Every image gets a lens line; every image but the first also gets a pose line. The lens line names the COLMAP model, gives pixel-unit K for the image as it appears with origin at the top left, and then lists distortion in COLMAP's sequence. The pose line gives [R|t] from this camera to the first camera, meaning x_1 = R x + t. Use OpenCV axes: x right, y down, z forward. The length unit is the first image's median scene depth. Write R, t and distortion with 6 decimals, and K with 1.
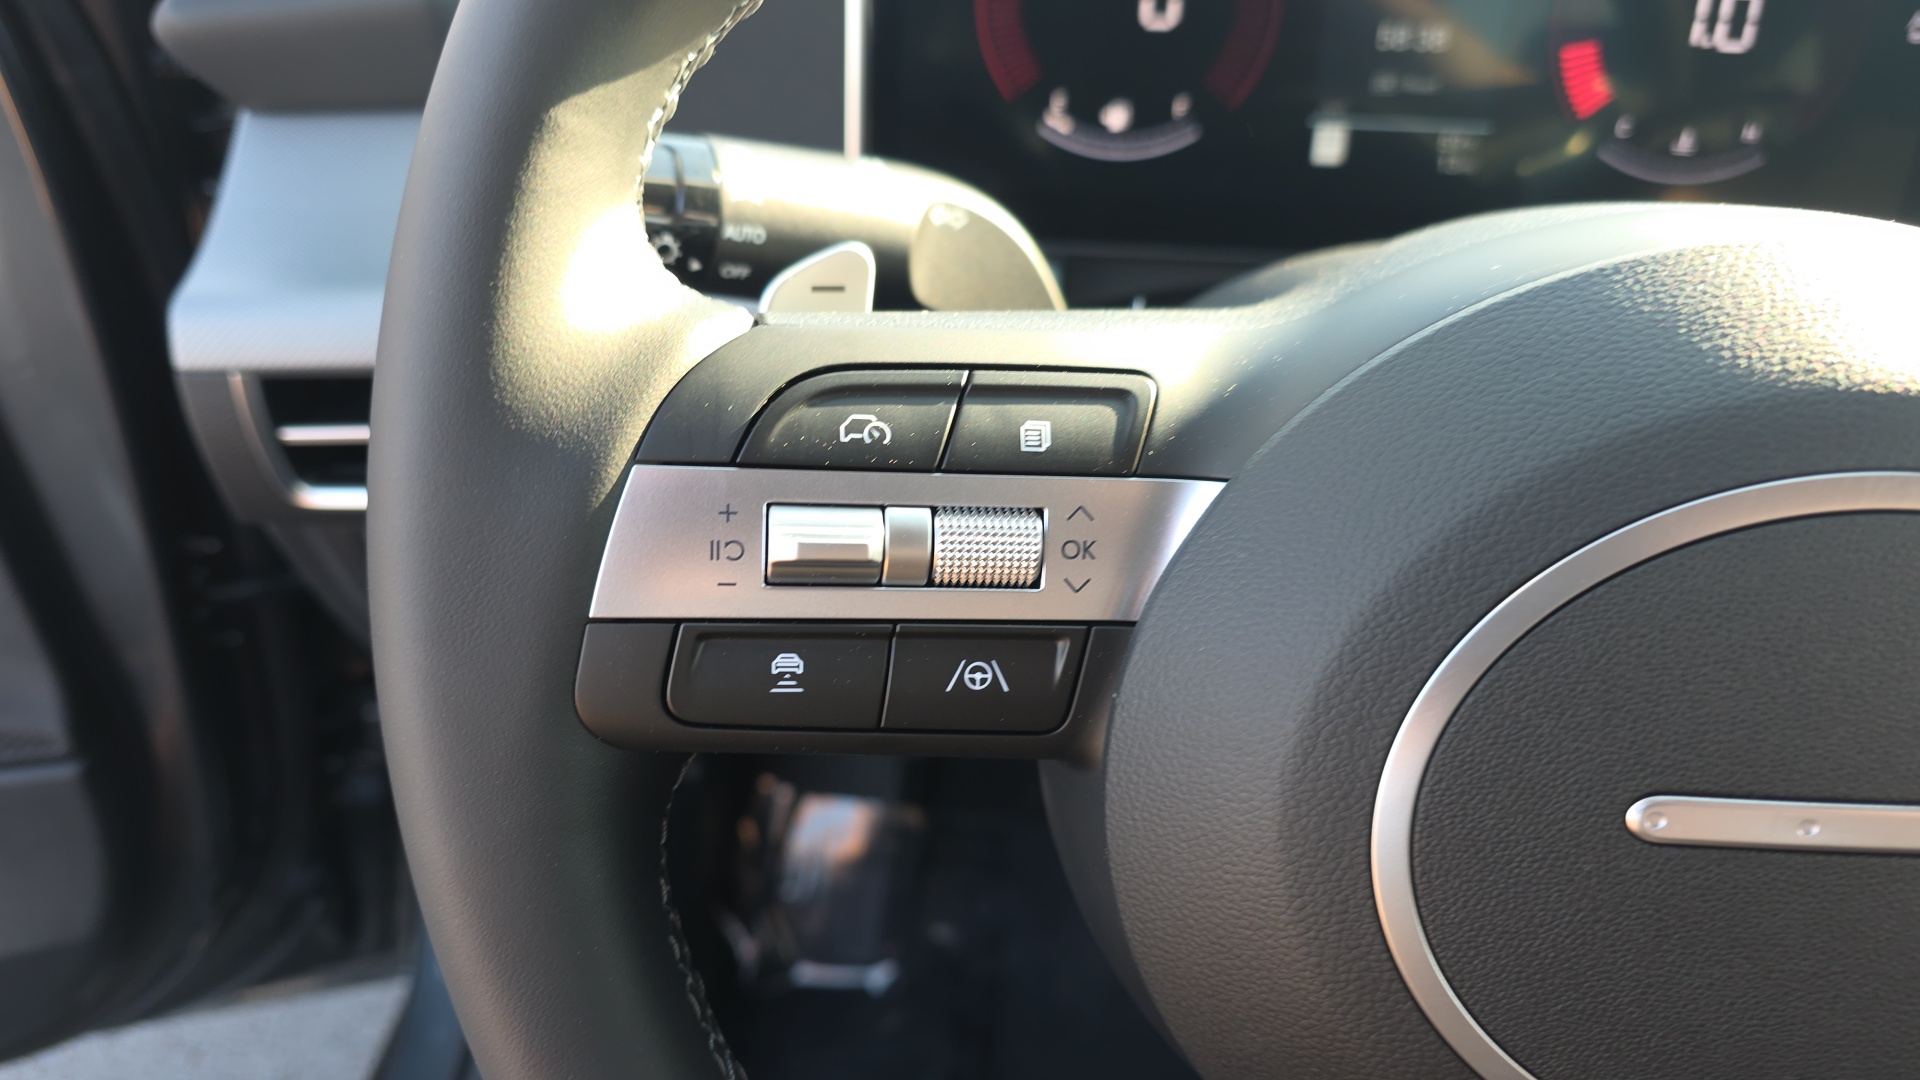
lens RADIAL K [[1394.9, 0, 960.0], [0, 1394.9, 540.0], [0, 0, 1]] dist [0.004056, 0.000385]
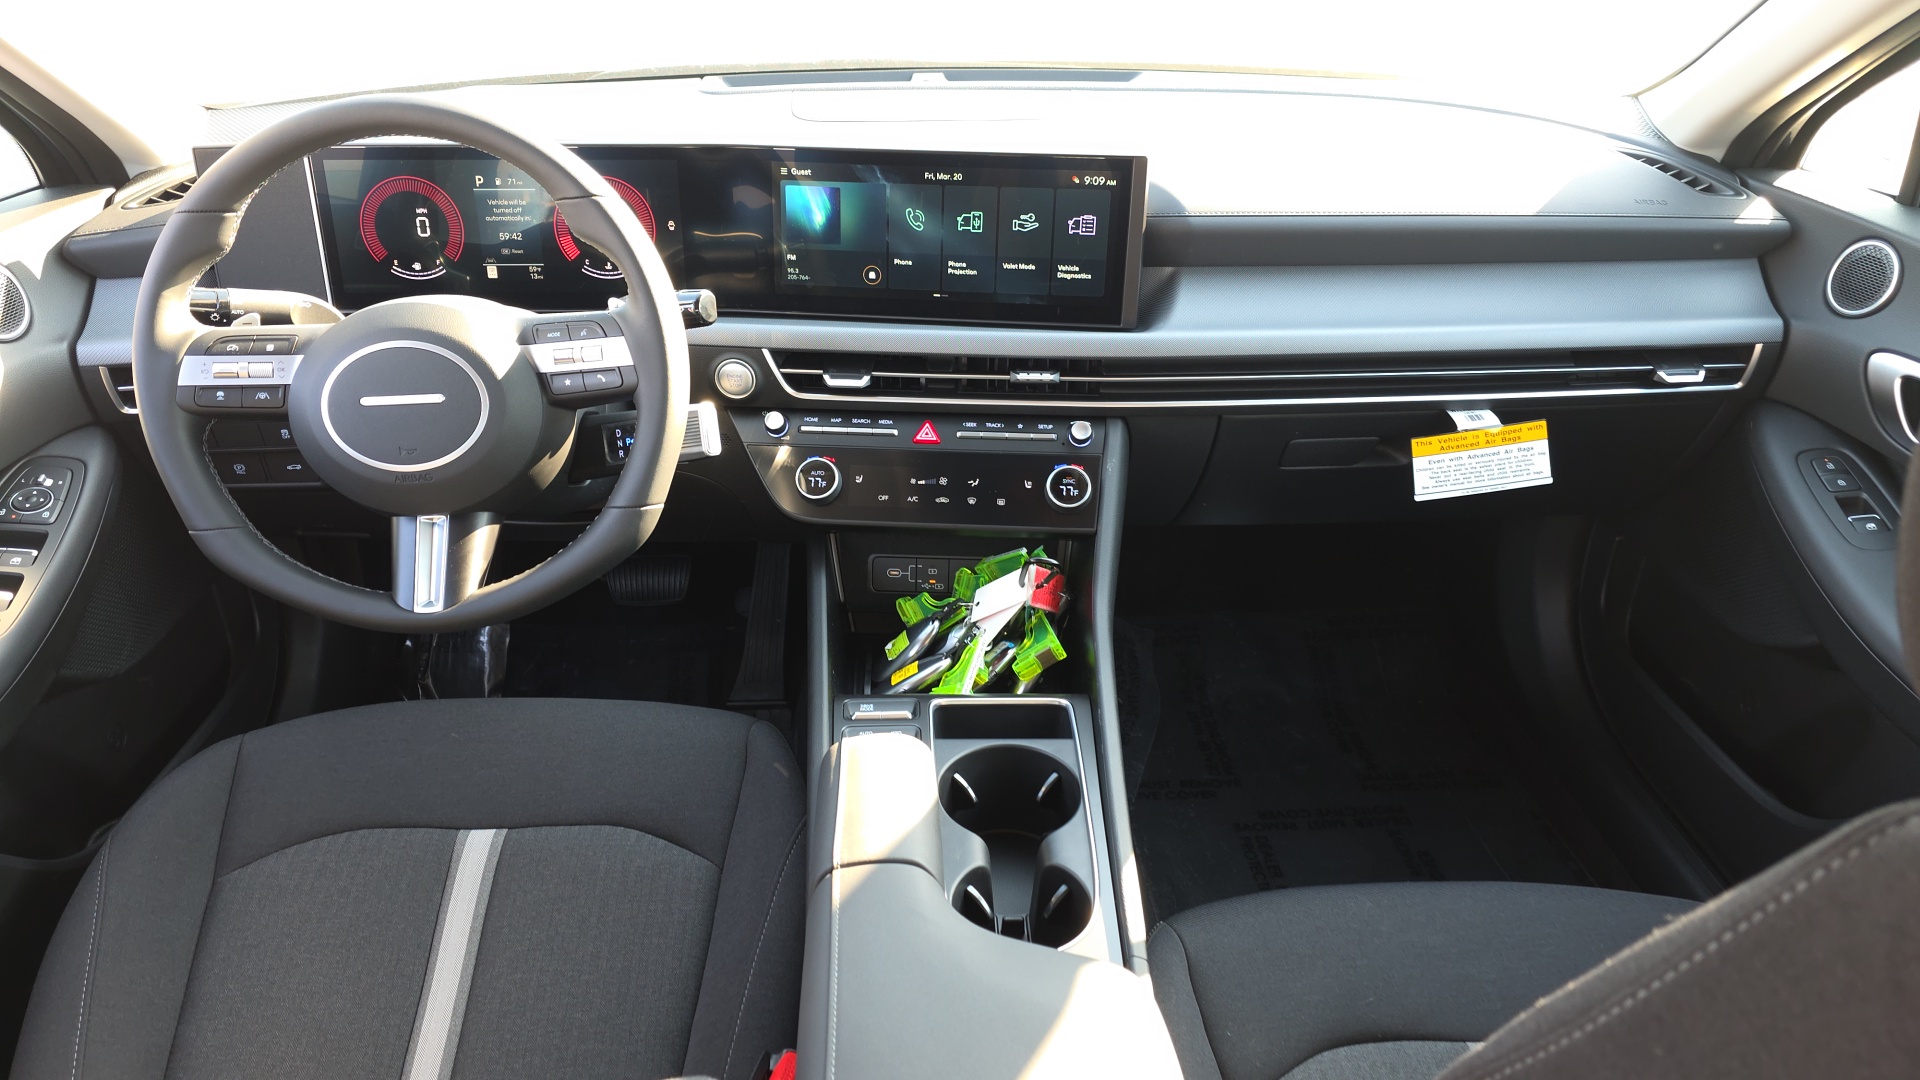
lens RADIAL K [[1319.1, 0, 929.5], [0, 1319.1, 542.3], [0, 0, 1]] dist [0.104936, -0.132960]
pose [[0.995271, -0.070693, 0.066615, 2.058813], [0.073068, 0.996750, -0.033927, 0.968617], [-0.064000, 0.038634, 0.997202, -3.995268]]
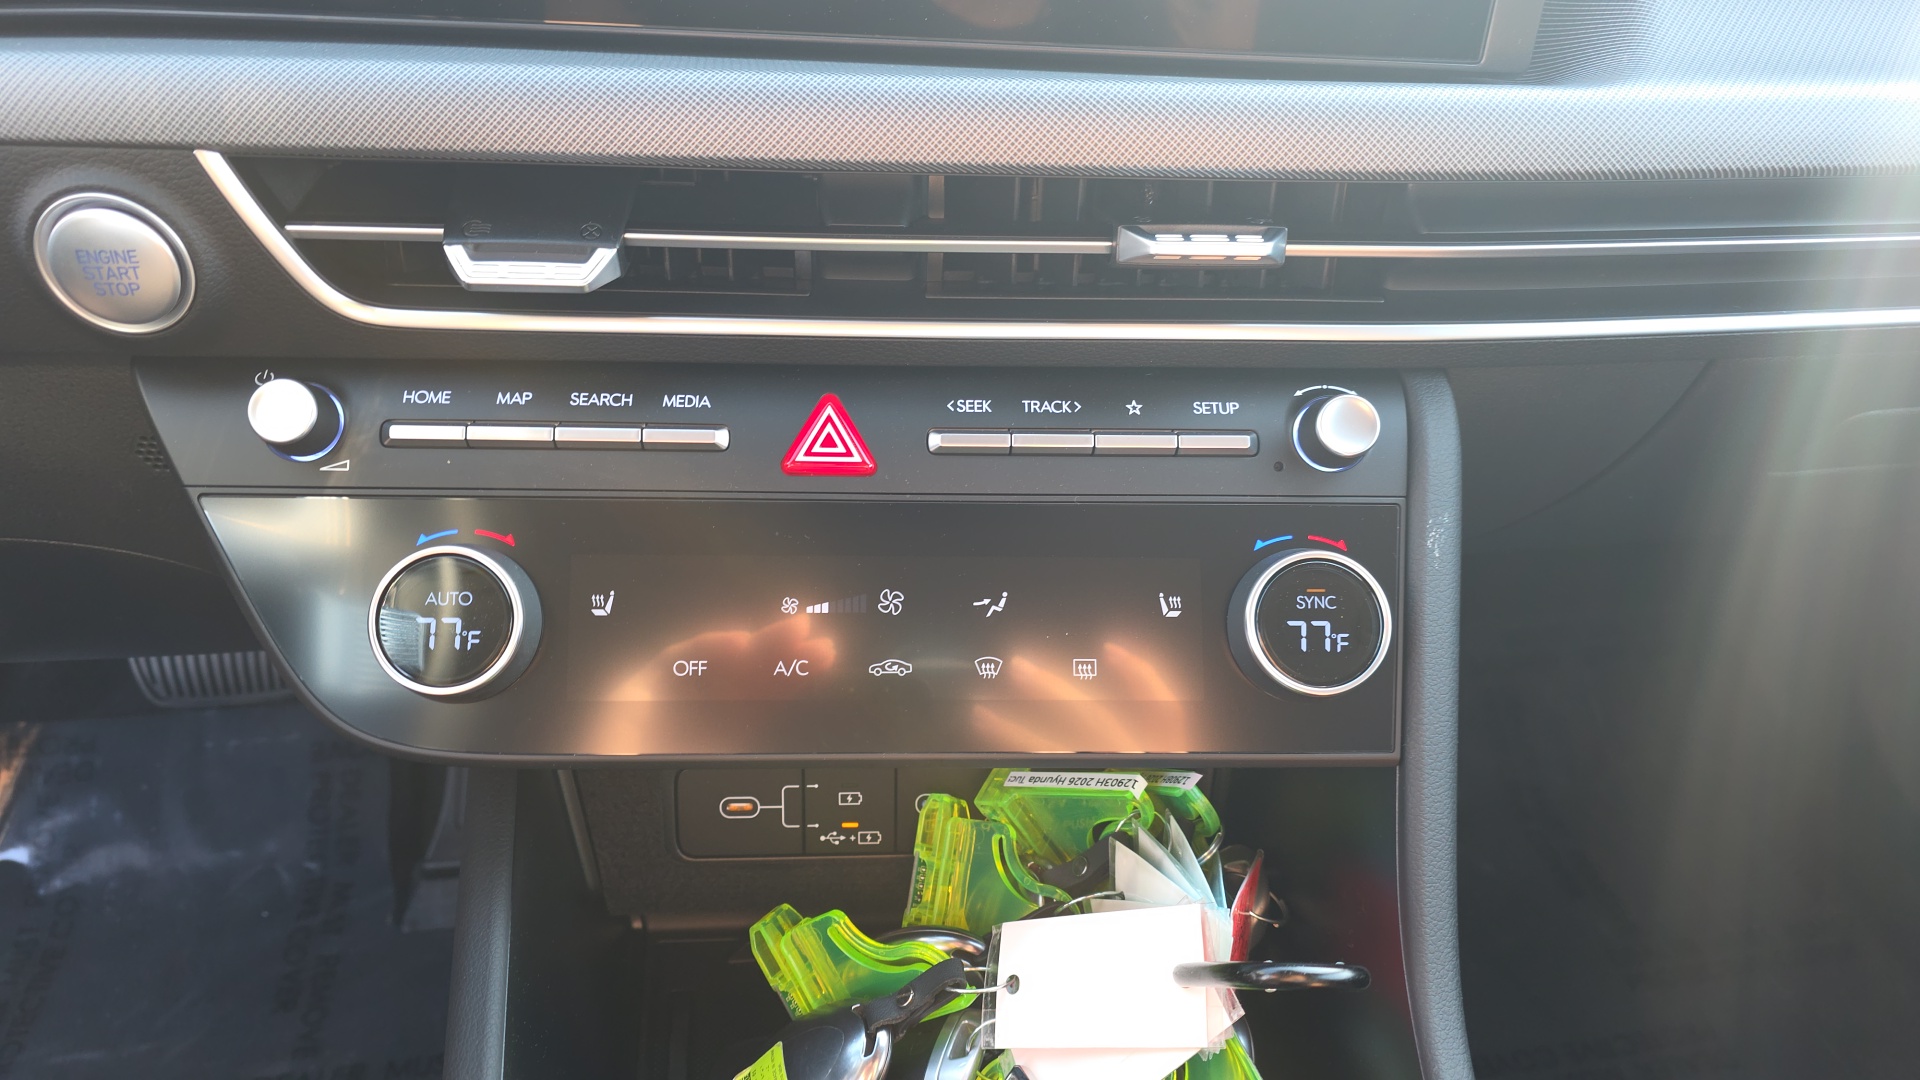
lens RADIAL K [[1302.1, 0, 951.6], [0, 1302.1, 562.4], [0, 0, 1]] dist [0.027040, -0.033215]
pose [[0.974587, -0.124150, 0.186459, 2.296210], [0.100356, 0.986148, 0.132064, 0.210214], [-0.200272, -0.109996, 0.973546, 0.237422]]
